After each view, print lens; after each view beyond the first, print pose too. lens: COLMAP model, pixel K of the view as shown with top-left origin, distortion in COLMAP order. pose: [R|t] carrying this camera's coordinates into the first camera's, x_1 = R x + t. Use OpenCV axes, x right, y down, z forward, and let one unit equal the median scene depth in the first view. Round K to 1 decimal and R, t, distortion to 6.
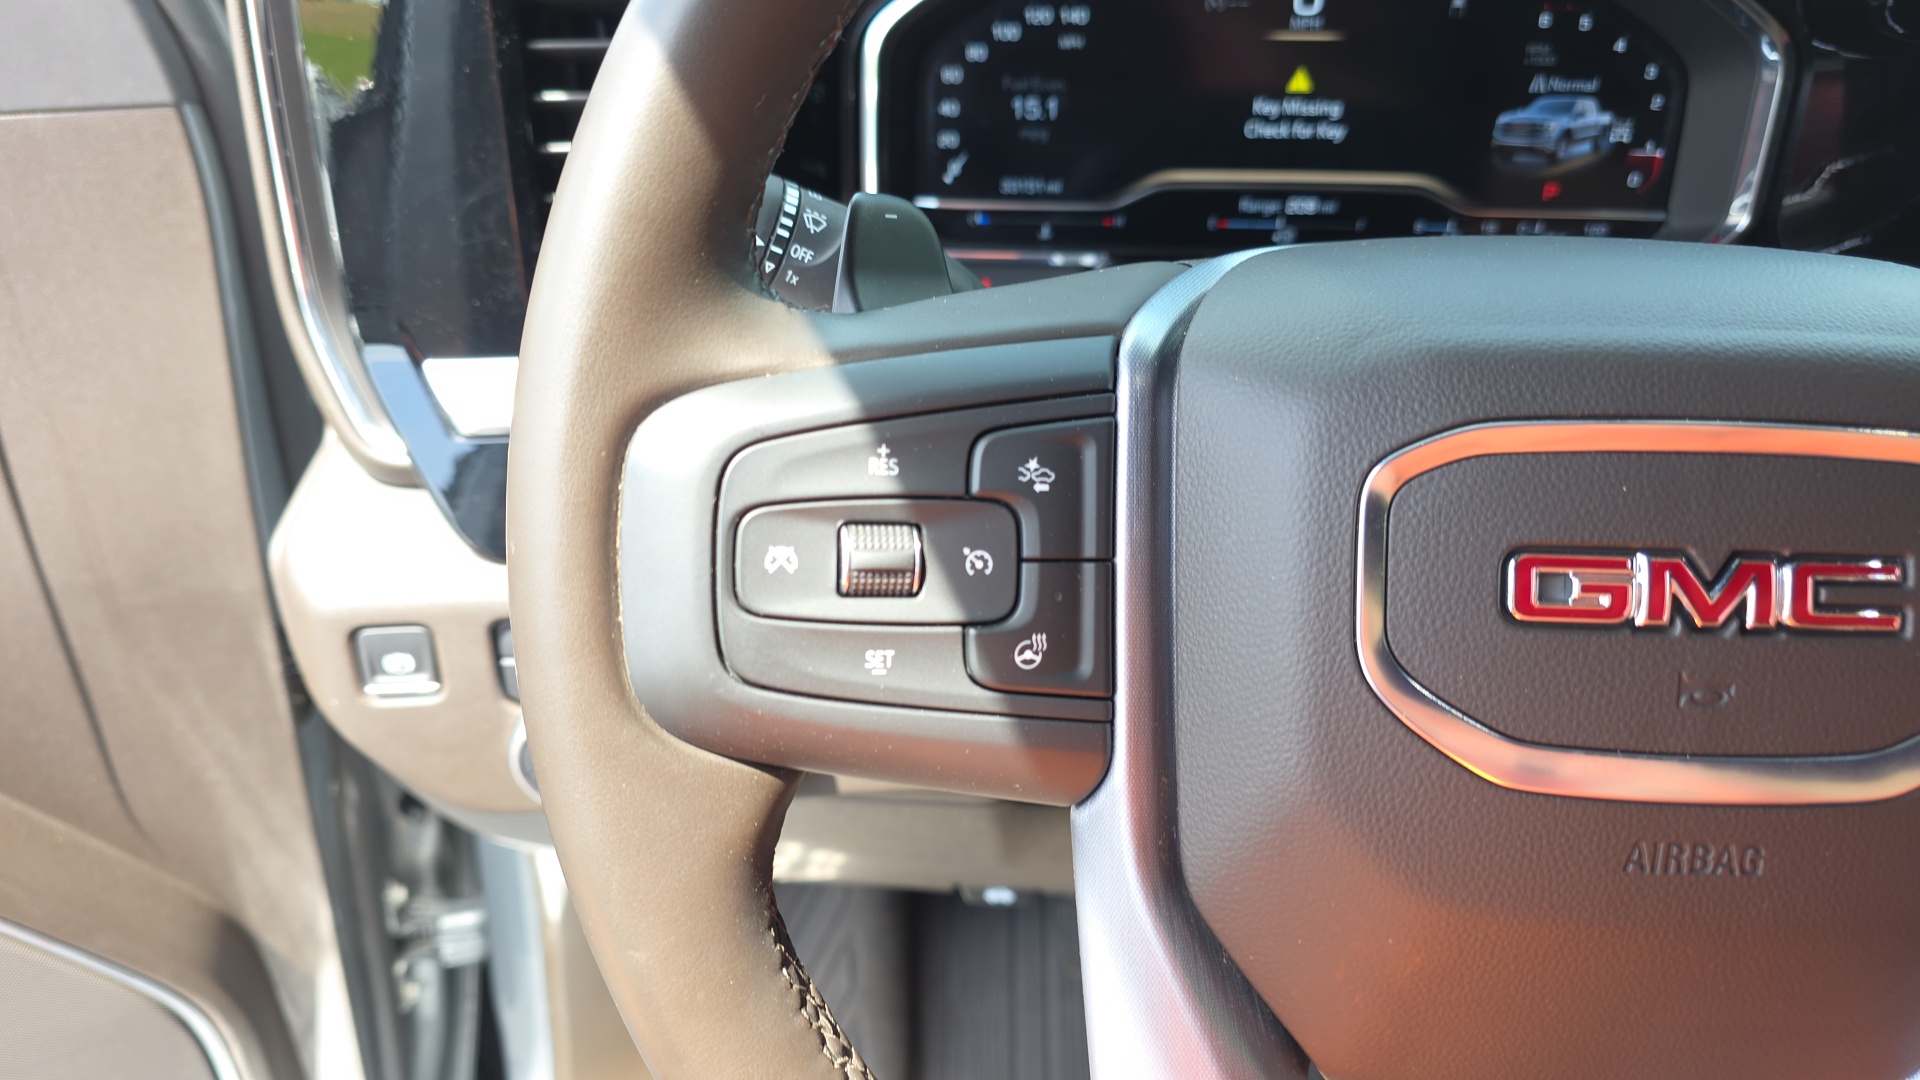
lens RADIAL K [[1335.1, 0, 947.0], [0, 1335.1, 533.0], [0, 0, 1]] dist [0.037040, -0.079047]
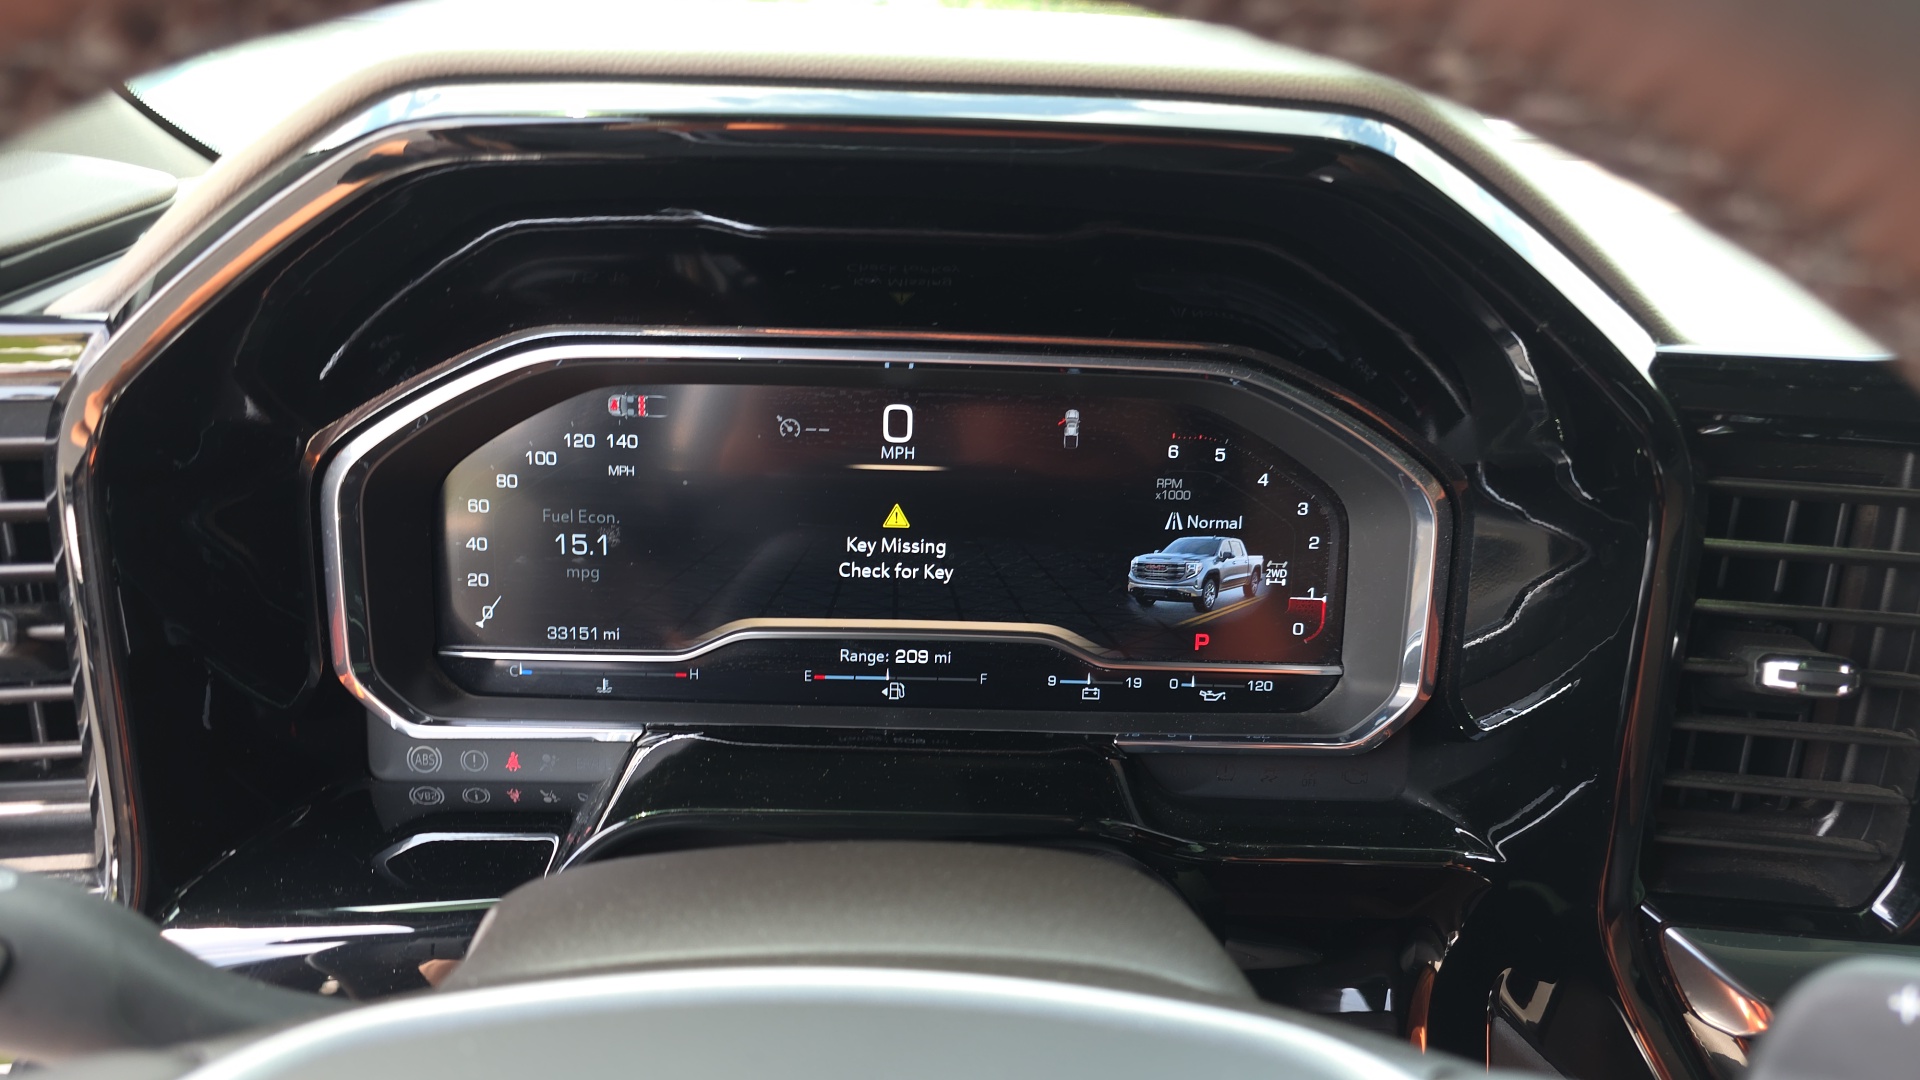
lens RADIAL K [[1314.4, 0, 951.0], [0, 1314.4, 545.8], [0, 0, 1]] dist [0.041646, -0.049044]
pose [[0.997976, 0.000102, 0.063593, 0.246053], [0.011767, 0.982434, -0.186241, -0.165440], [-0.062495, 0.186613, 0.980444, 0.192362]]
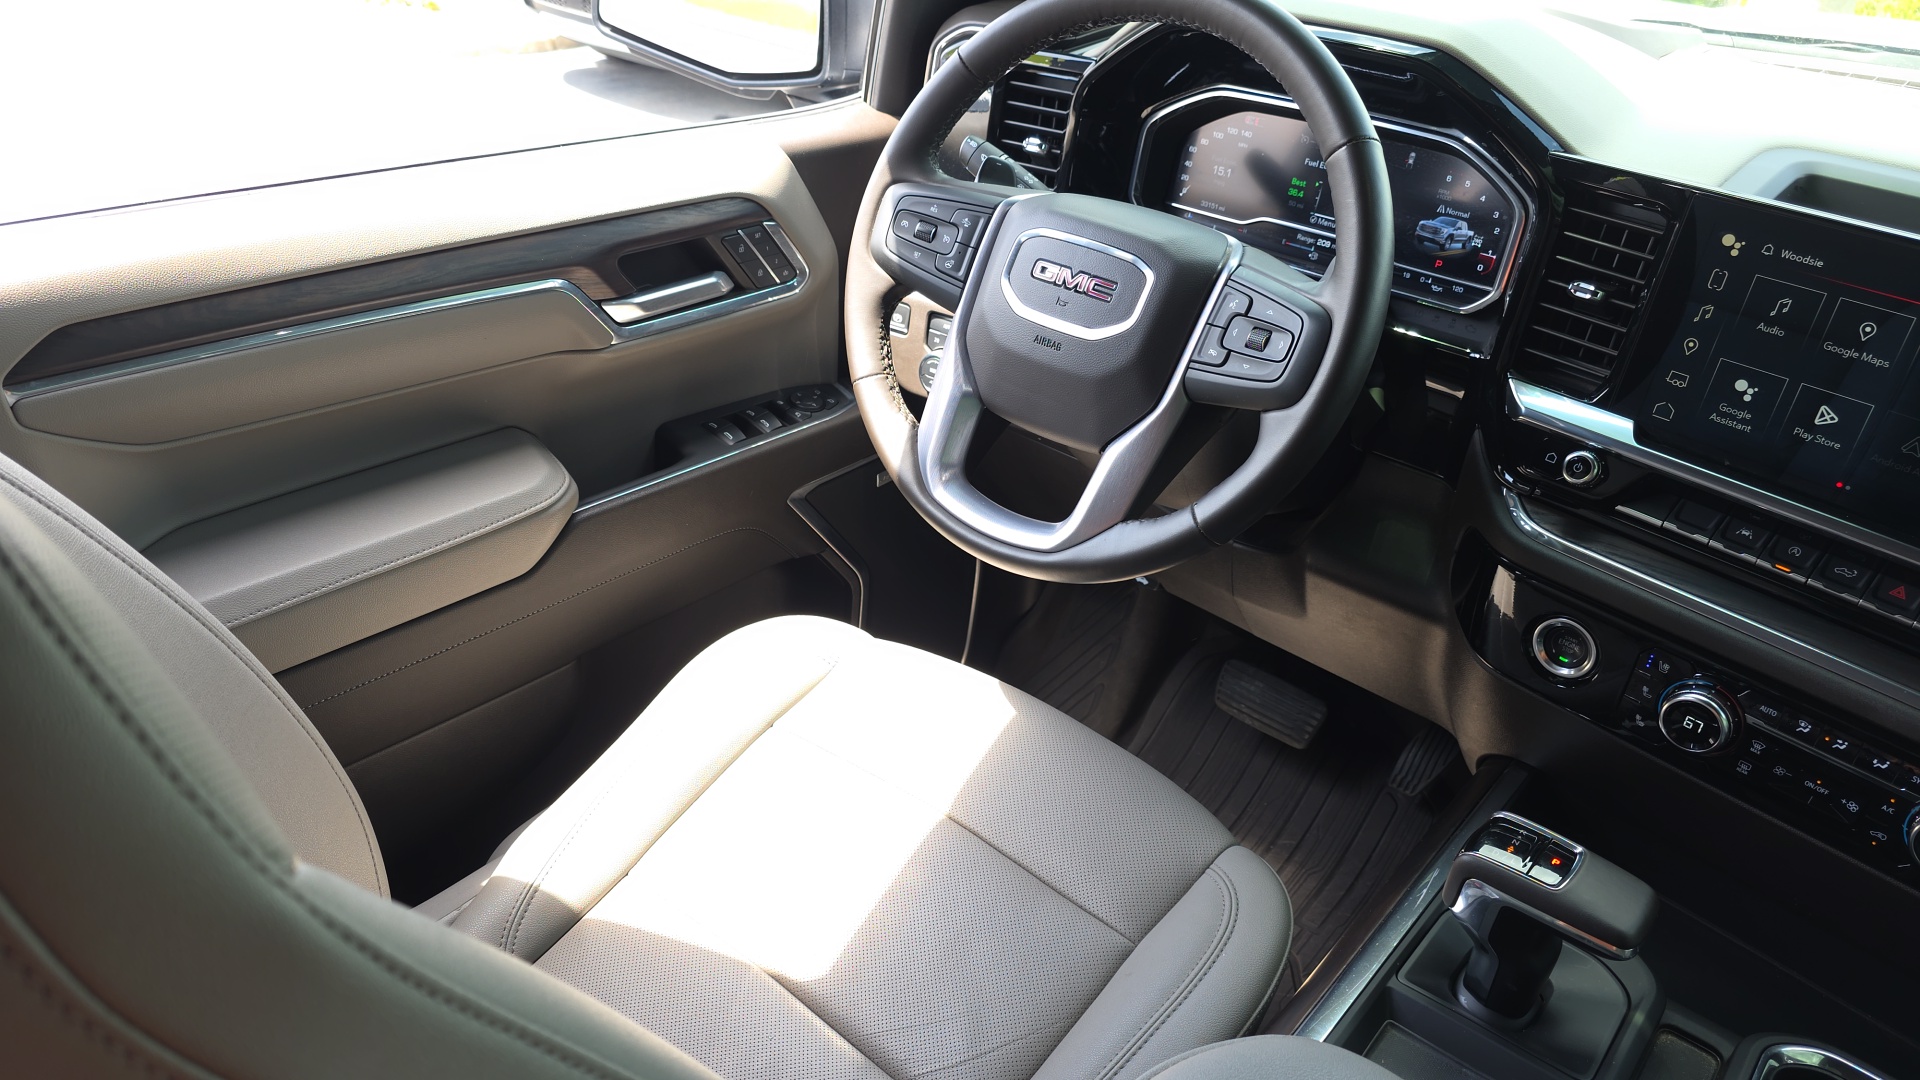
lens RADIAL K [[1299.5, 0, 942.3], [0, 1299.5, 539.3], [0, 0, 1]] dist [0.056927, -0.055409]
pose [[0.782165, 0.352338, -0.513883, 1.042893], [-0.366303, 0.927205, 0.078189, 0.248730], [0.504024, 0.127080, 0.854290, -1.007447]]
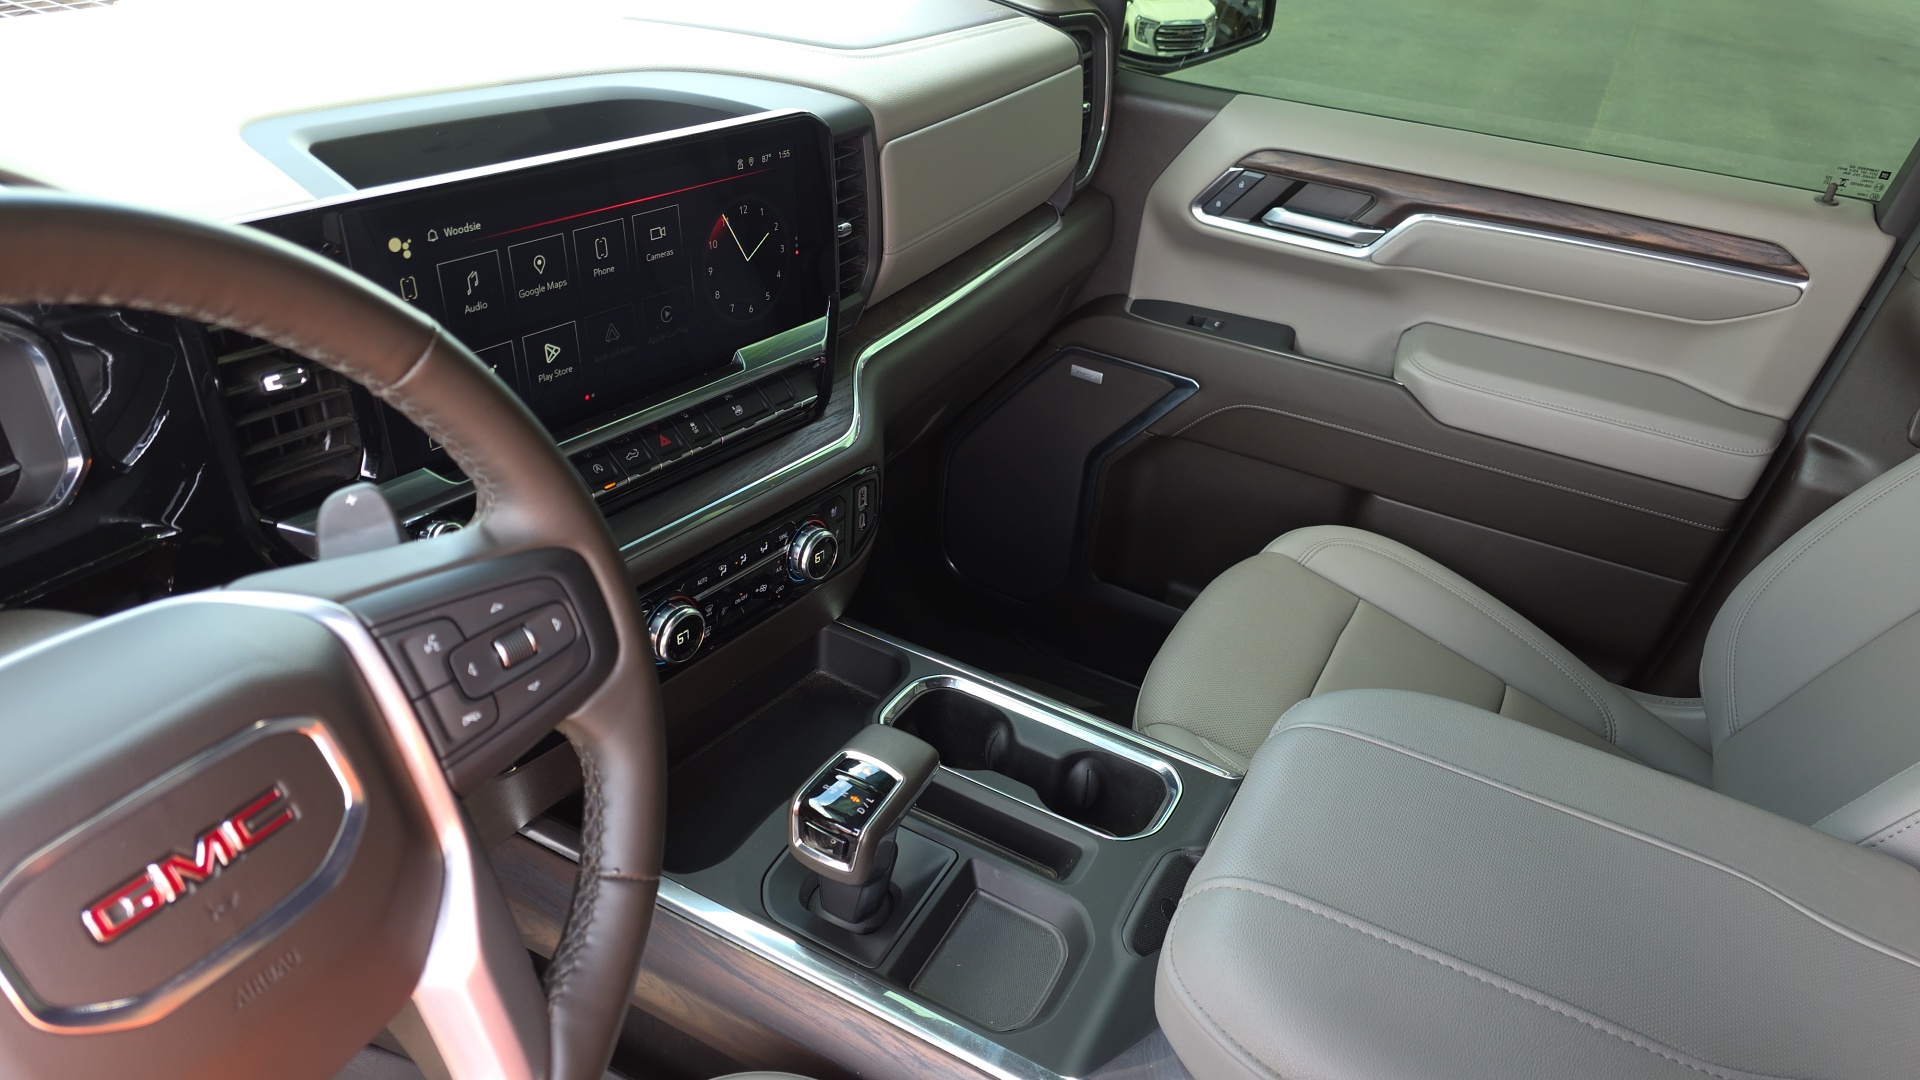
lens RADIAL K [[1290.9, 0, 955.1], [0, 1290.9, 554.5], [0, 0, 1]] dist [0.055630, -0.059584]
pose [[0.424674, -0.439091, 0.791739, -0.098597], [0.378327, 0.880568, 0.285427, -0.184260], [-0.822509, 0.178323, 0.540074, -0.377425]]
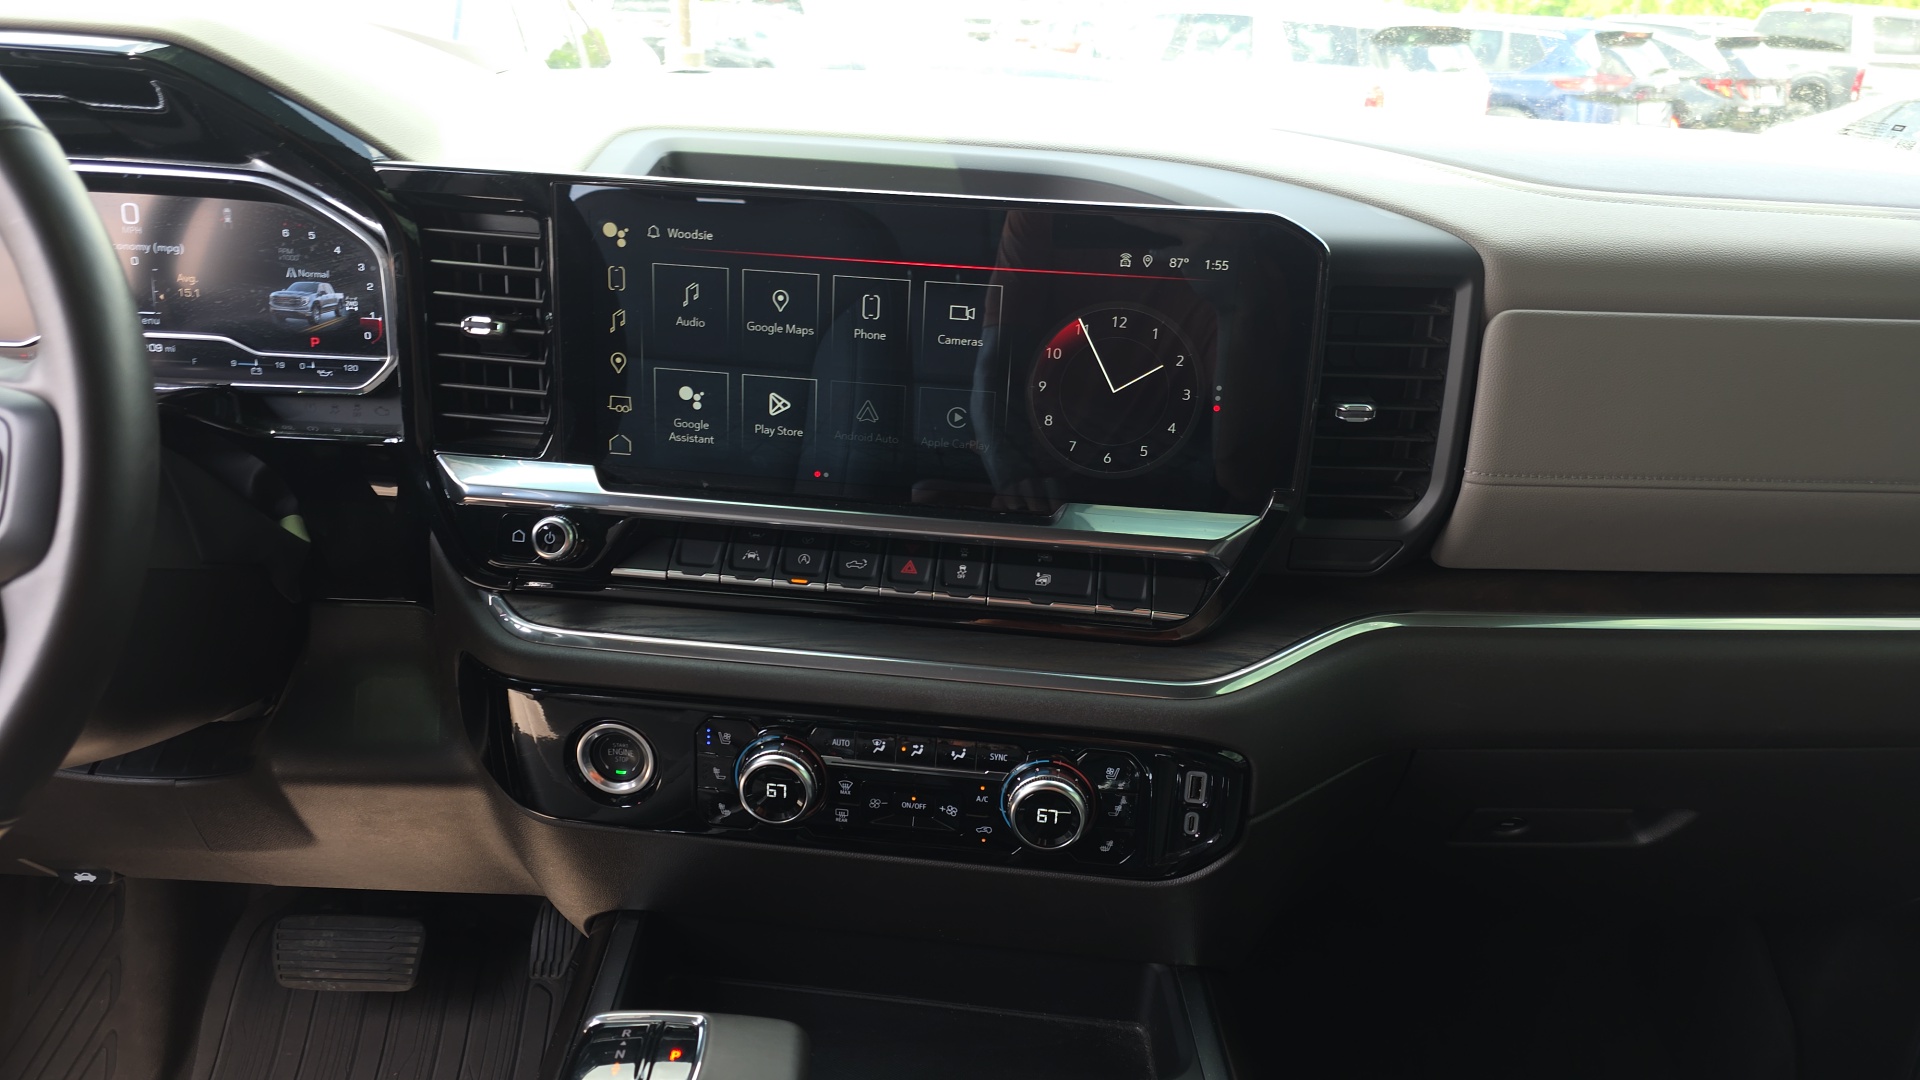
lens RADIAL K [[1272.2, 0, 953.8], [0, 1272.2, 548.6], [0, 0, 1]] dist [0.098546, -0.167745]
pose [[0.996939, 0.012739, 0.077143, 1.088436], [-0.001067, 0.988763, -0.149489, 0.200094], [-0.078180, 0.148949, 0.985749, -0.476632]]
